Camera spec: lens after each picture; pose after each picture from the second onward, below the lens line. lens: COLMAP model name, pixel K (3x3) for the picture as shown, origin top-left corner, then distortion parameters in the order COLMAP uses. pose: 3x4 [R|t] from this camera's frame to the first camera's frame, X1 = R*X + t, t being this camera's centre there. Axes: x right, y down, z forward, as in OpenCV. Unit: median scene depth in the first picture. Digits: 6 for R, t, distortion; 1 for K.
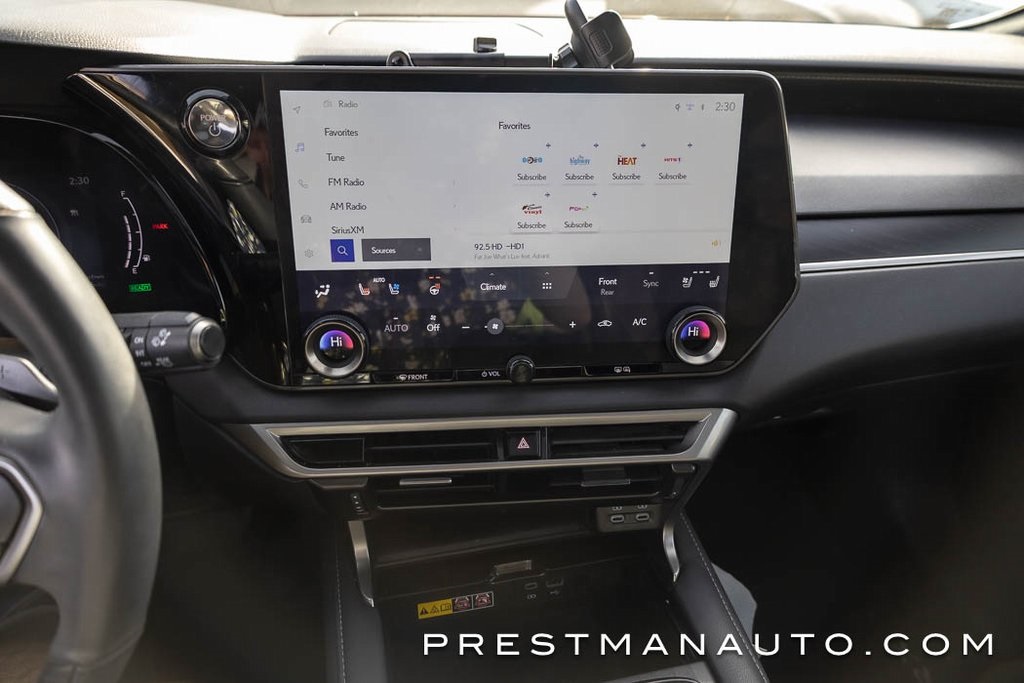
lens RADIAL K [[664.9, 0, 515.2], [0, 664.9, 332.6], [0, 0, 1]] dist [0.010916, 0.000147]
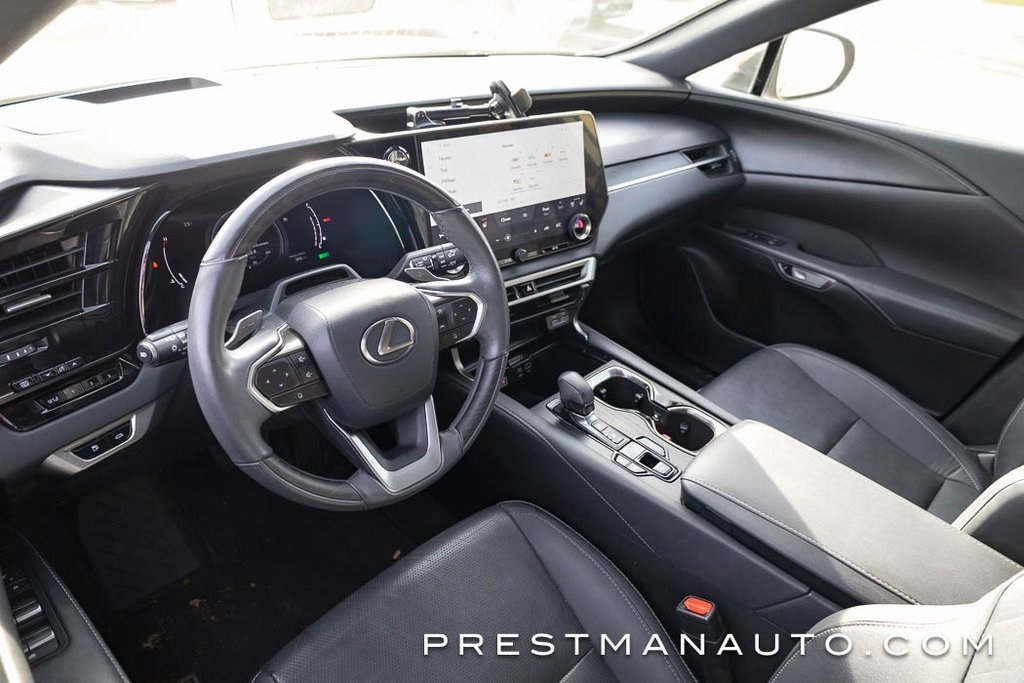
lens RADIAL K [[664.9, 0, 520.4], [0, 664.9, 330.7], [0, 0, 1]] dist [0.010916, 0.000147]
pose [[0.830194, -0.249333, 0.498609, -1.171874], [0.219222, 0.968363, 0.119228, 0.035133], [-0.512562, 0.010324, 0.858588, -0.895047]]
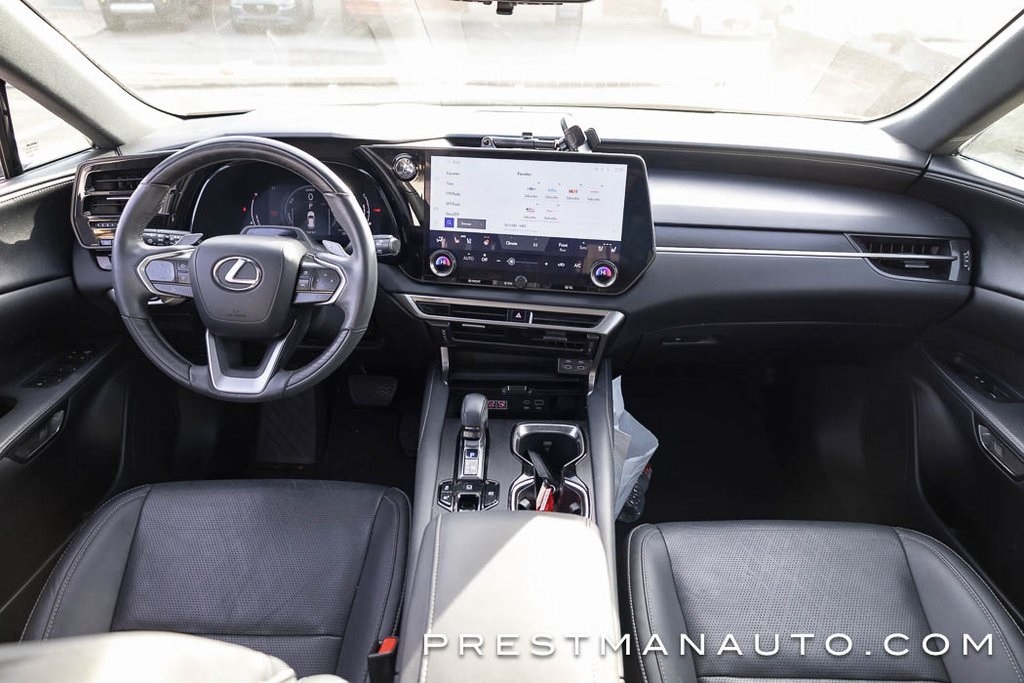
lens RADIAL K [[664.9, 0, 516.4], [0, 664.9, 334.0], [0, 0, 1]] dist [0.010916, 0.000147]
pose [[0.971368, 0.097800, -0.216517, 0.500949], [-0.108440, 0.993384, -0.037789, 0.319917], [0.211389, 0.060186, 0.975547, -1.180339]]
